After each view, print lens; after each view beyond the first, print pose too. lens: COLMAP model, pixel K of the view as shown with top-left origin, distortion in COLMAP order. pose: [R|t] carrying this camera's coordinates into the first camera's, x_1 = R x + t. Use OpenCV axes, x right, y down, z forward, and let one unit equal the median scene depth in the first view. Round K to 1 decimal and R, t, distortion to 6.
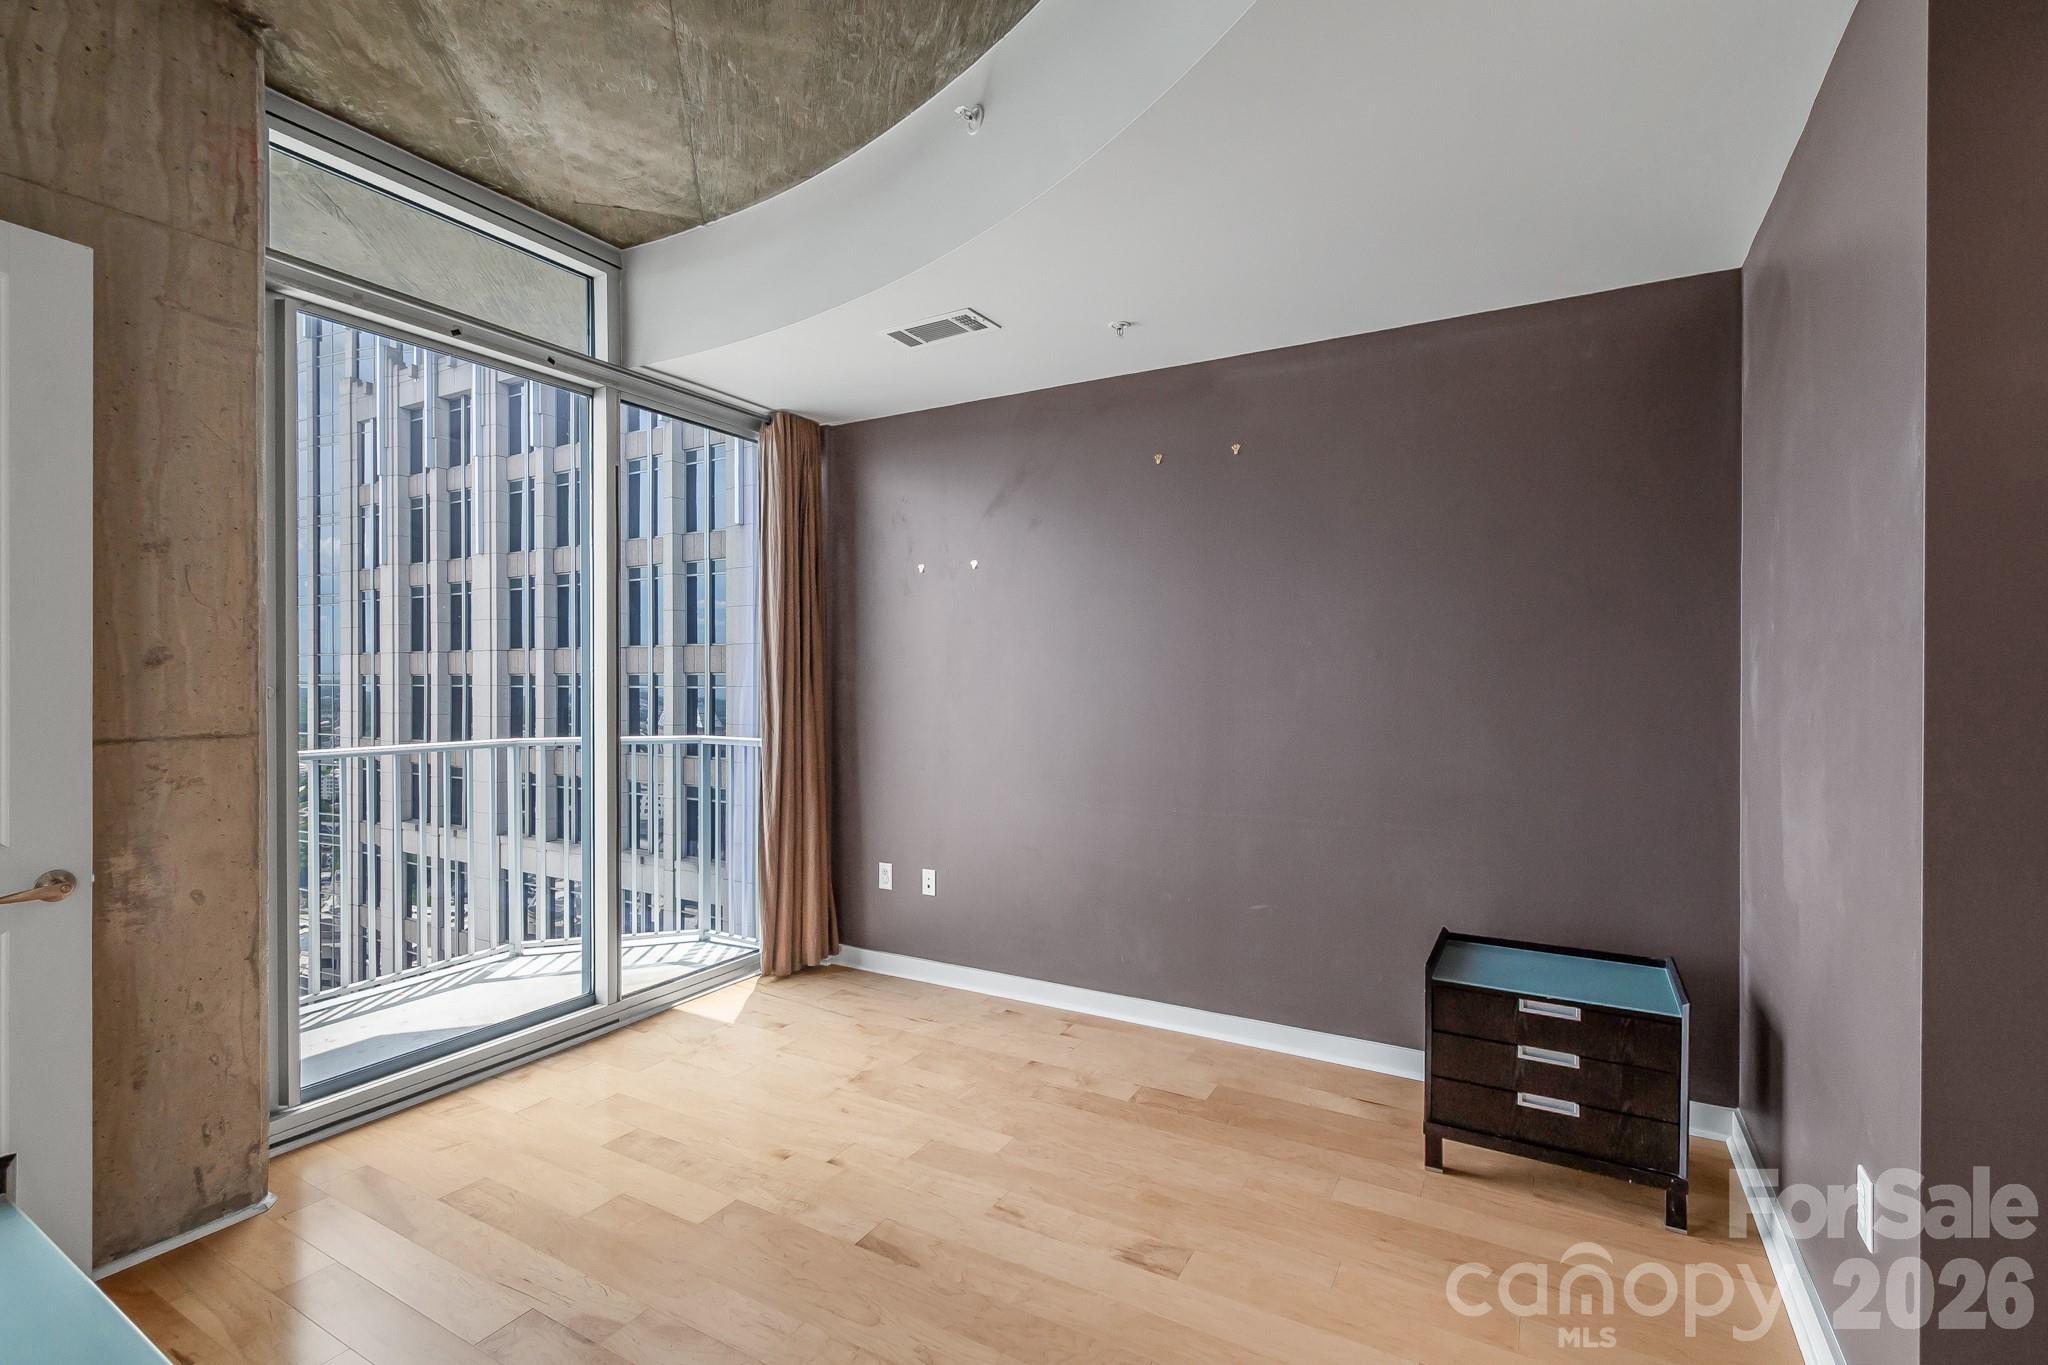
lens RADIAL K [[923.6, 0, 1033.6], [0, 923.6, 684.1], [0, 0, 1]] dist [0.001628, -0.000305]
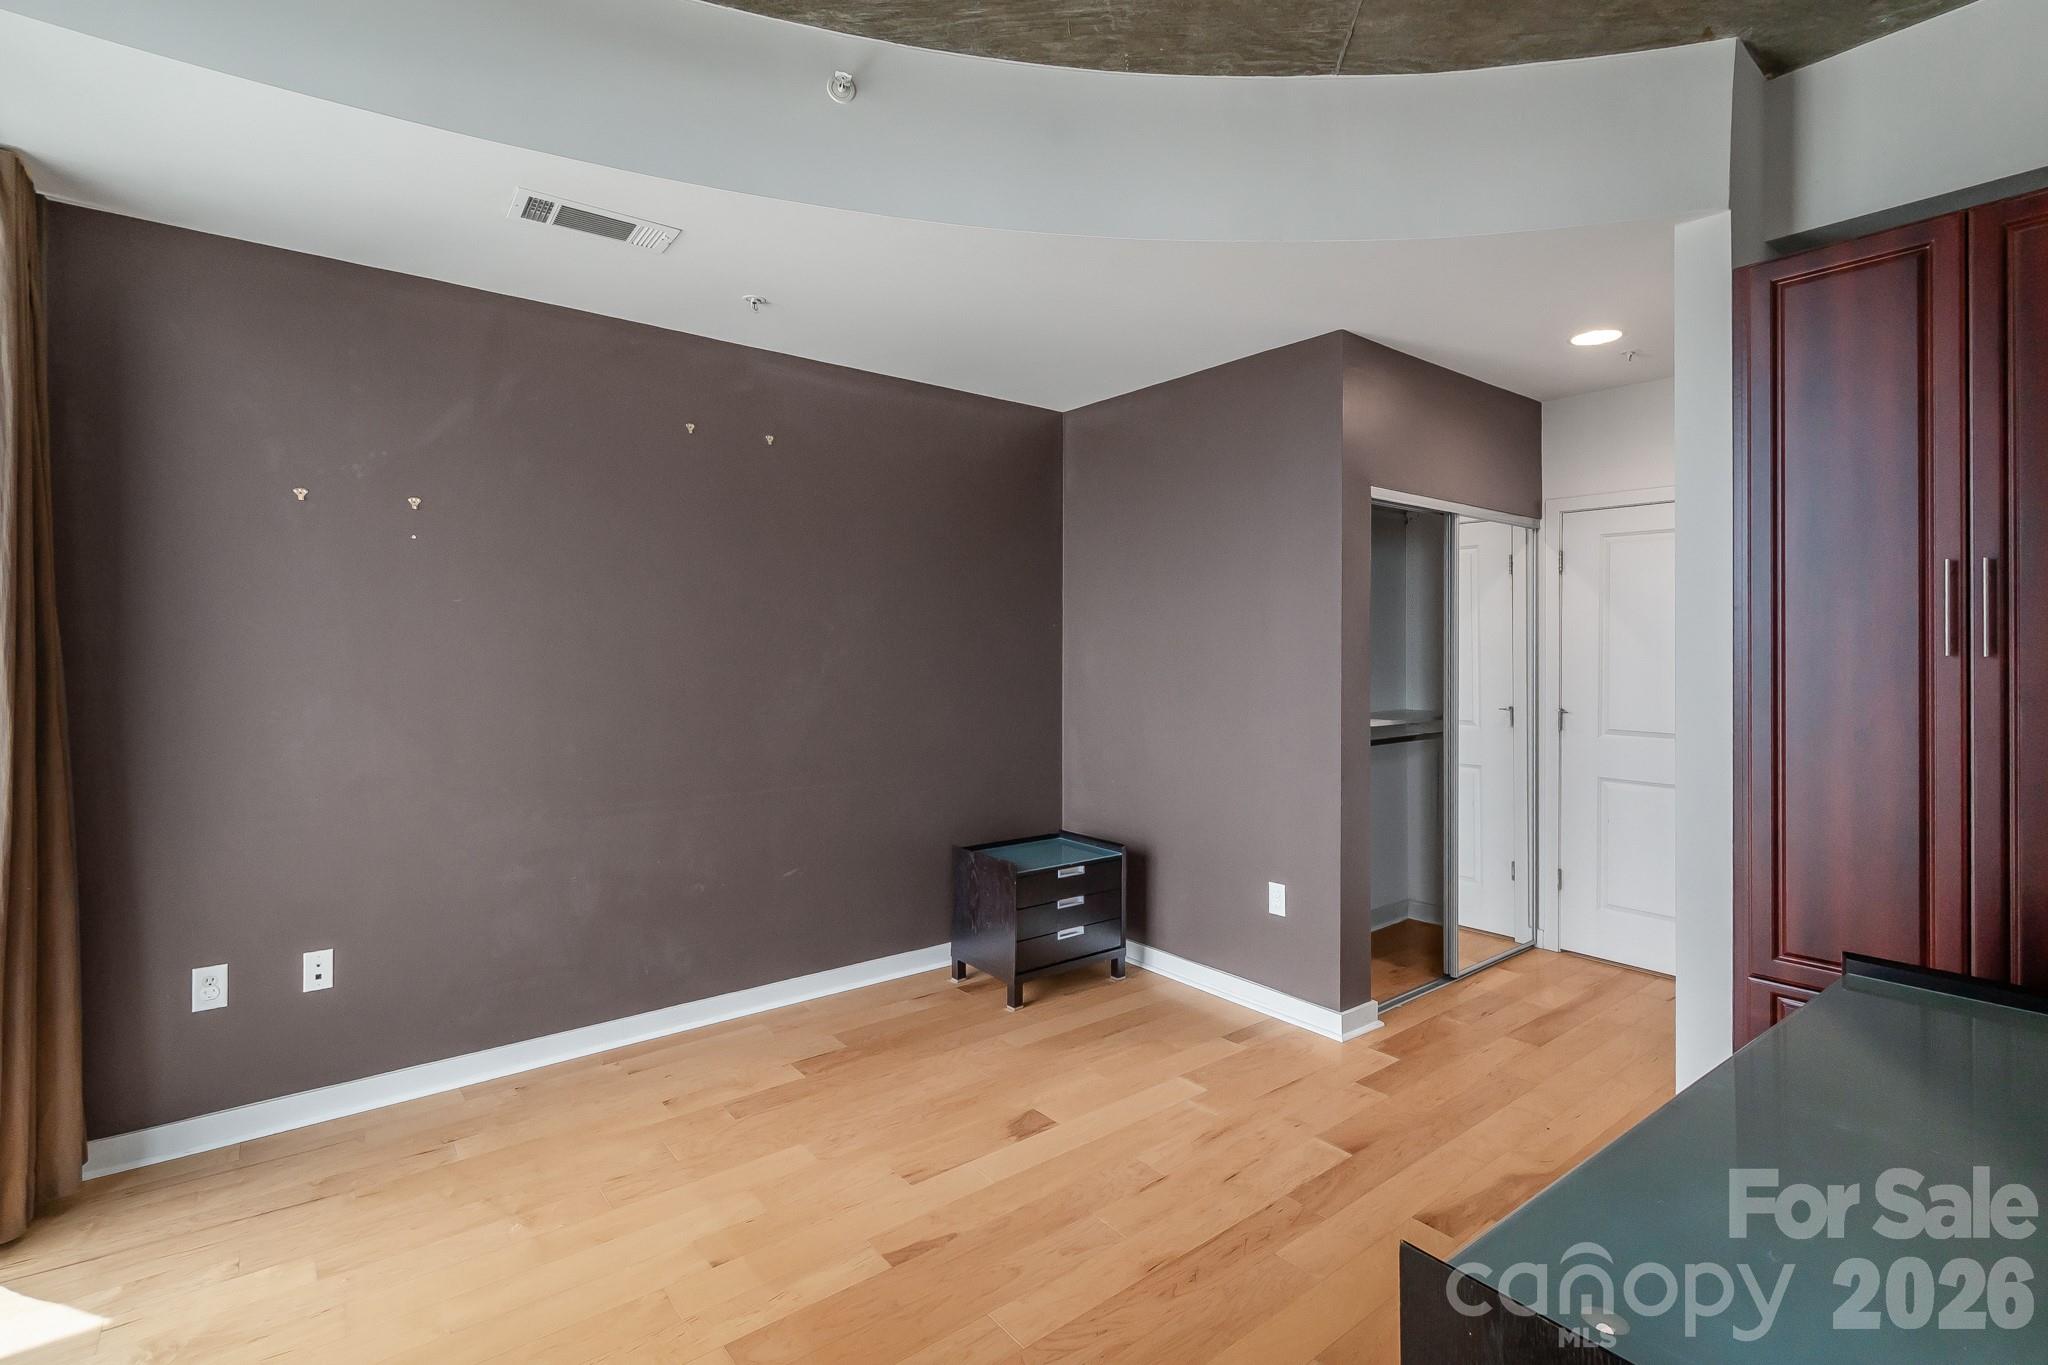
lens RADIAL K [[943.7, 0, 1042.9], [0, 943.7, 650.5], [0, 0, 1]] dist [-0.000573, -0.000176]
pose [[0.363772, 0.002274, 0.931485, -0.766818], [0.005316, 0.999976, -0.004517, -0.011847], [-0.931473, 0.006595, 0.363751, 0.374305]]
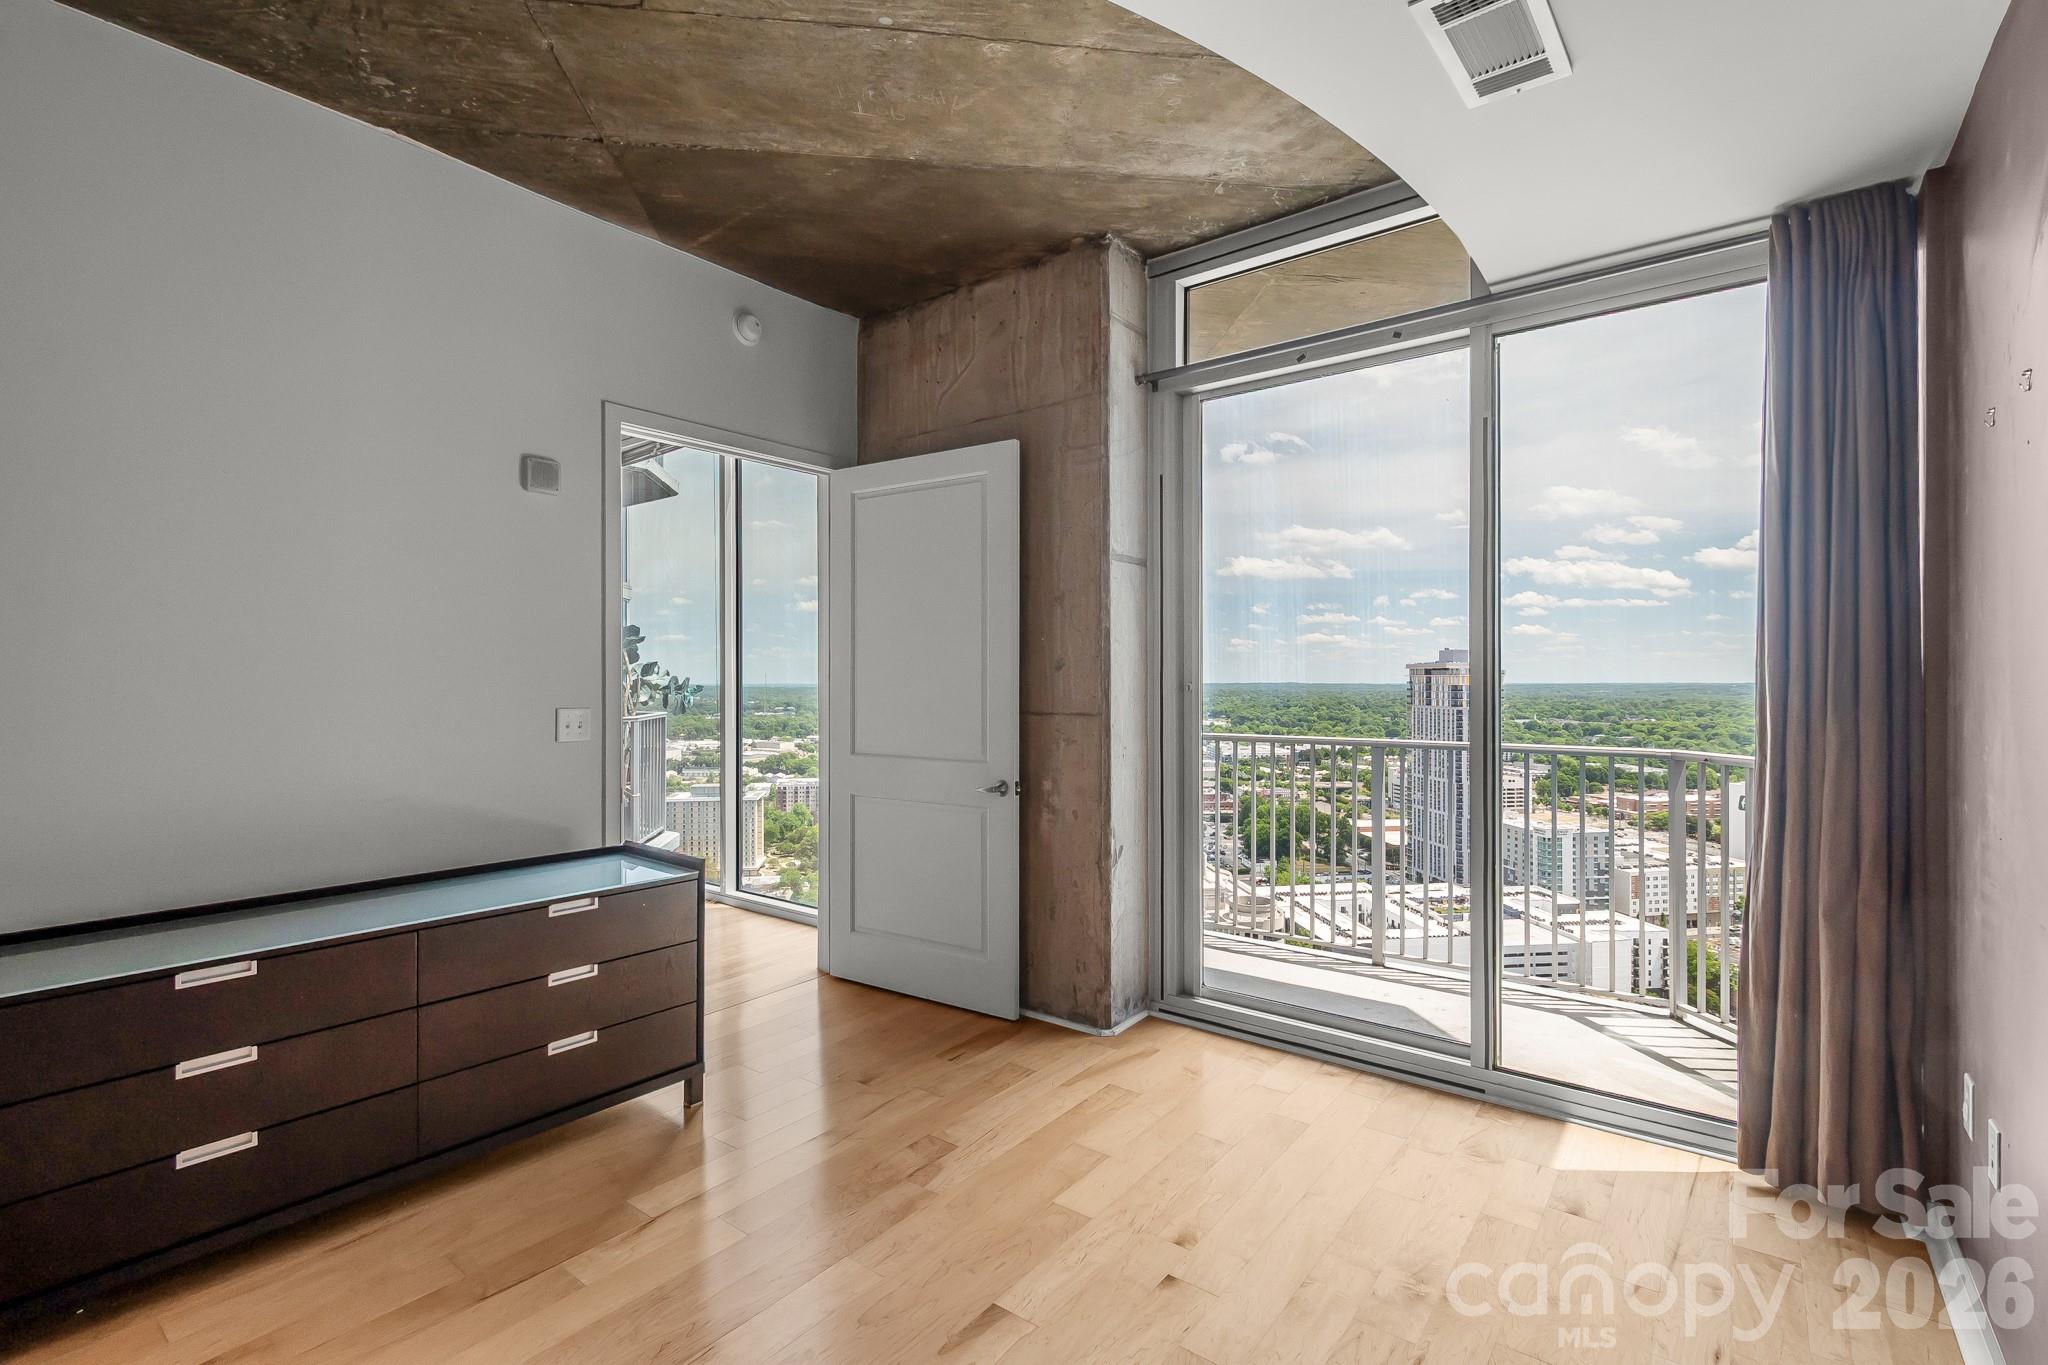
lens RADIAL K [[927.1, 0, 1019.7], [0, 927.1, 682.3], [0, 0, 1]] dist [0.001082, -0.000018]
pose [[-0.150857, 0.003940, -0.988548, 0.516150], [-0.003734, 0.999983, 0.004555, -0.003204], [0.988549, 0.004378, -0.150840, 0.860862]]
